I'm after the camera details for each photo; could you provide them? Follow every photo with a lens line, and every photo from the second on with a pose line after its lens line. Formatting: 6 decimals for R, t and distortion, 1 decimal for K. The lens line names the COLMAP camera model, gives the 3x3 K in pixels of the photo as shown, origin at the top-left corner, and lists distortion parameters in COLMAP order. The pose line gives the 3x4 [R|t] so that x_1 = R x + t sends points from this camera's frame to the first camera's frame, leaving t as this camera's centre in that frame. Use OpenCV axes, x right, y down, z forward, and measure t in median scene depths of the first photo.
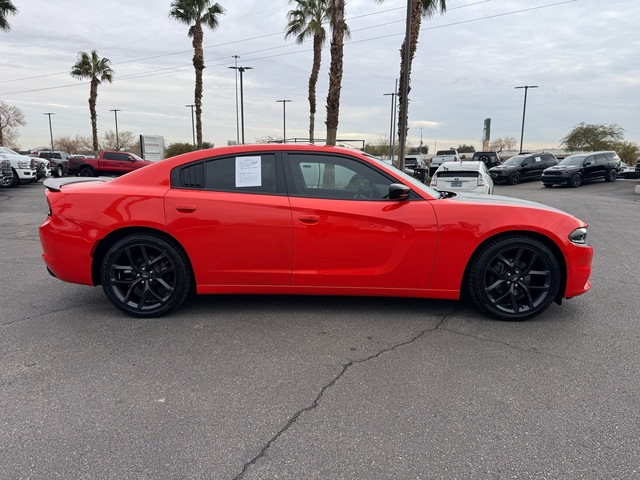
lens RADIAL K [[456.9, 0, 320.0], [0, 456.9, 240.0], [0, 0, 1]] dist [0.057307, -0.067412]
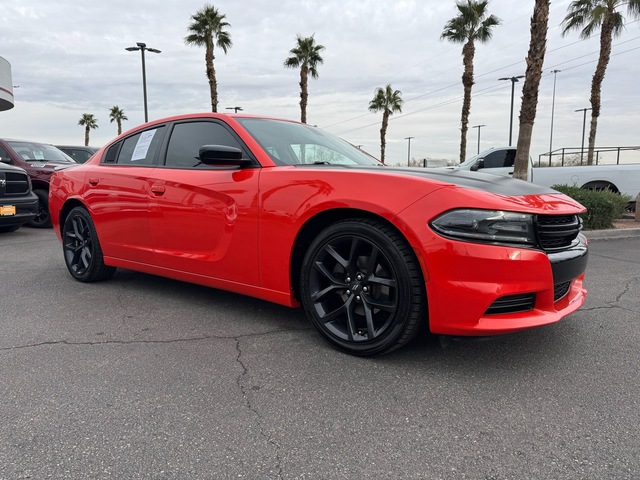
lens RADIAL K [[456.9, 0, 320.0], [0, 456.9, 240.0], [0, 0, 1]] dist [0.057307, -0.067412]
pose [[0.788364, 0.060670, -0.612210, 0.108707], [-0.095419, 0.995142, -0.024256, 0.005869], [0.607764, 0.077539, 0.790323, 0.067737]]
